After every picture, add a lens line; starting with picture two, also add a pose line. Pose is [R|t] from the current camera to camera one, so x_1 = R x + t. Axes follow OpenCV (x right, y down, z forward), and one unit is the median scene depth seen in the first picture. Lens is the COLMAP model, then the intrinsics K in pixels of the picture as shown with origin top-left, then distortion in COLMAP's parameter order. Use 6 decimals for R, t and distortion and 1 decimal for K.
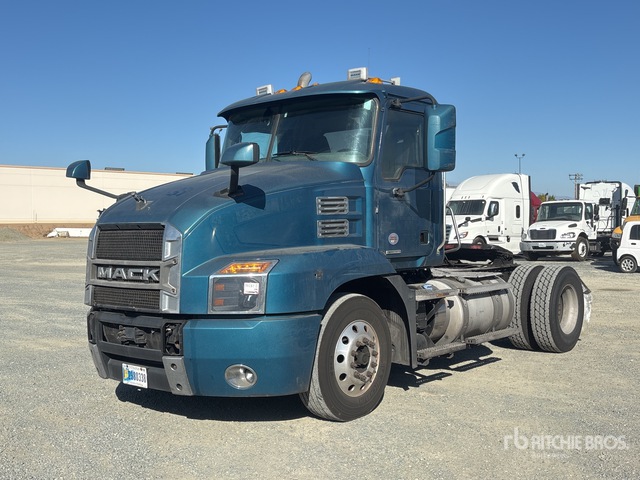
lens RADIAL K [[749.4, 0, 318.5], [0, 749.4, 257.8], [0, 0, 1]] dist [0.204871, -0.002243]
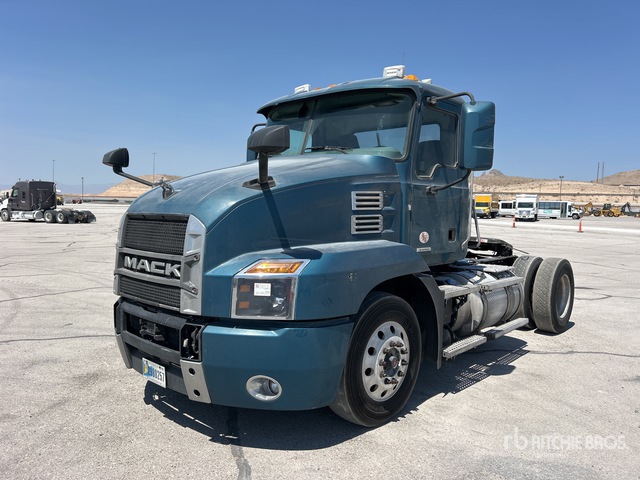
lens RADIAL K [[515.8, 0, 320.0], [0, 515.8, 240.0], [0, 0, 1]] dist [0.006501, 0.001455]
pose [[0.999029, 0.037114, -0.023728, -0.025521], [-0.036686, 0.999161, 0.018206, -0.030540], [0.024384, -0.017318, 0.999553, 0.353226]]
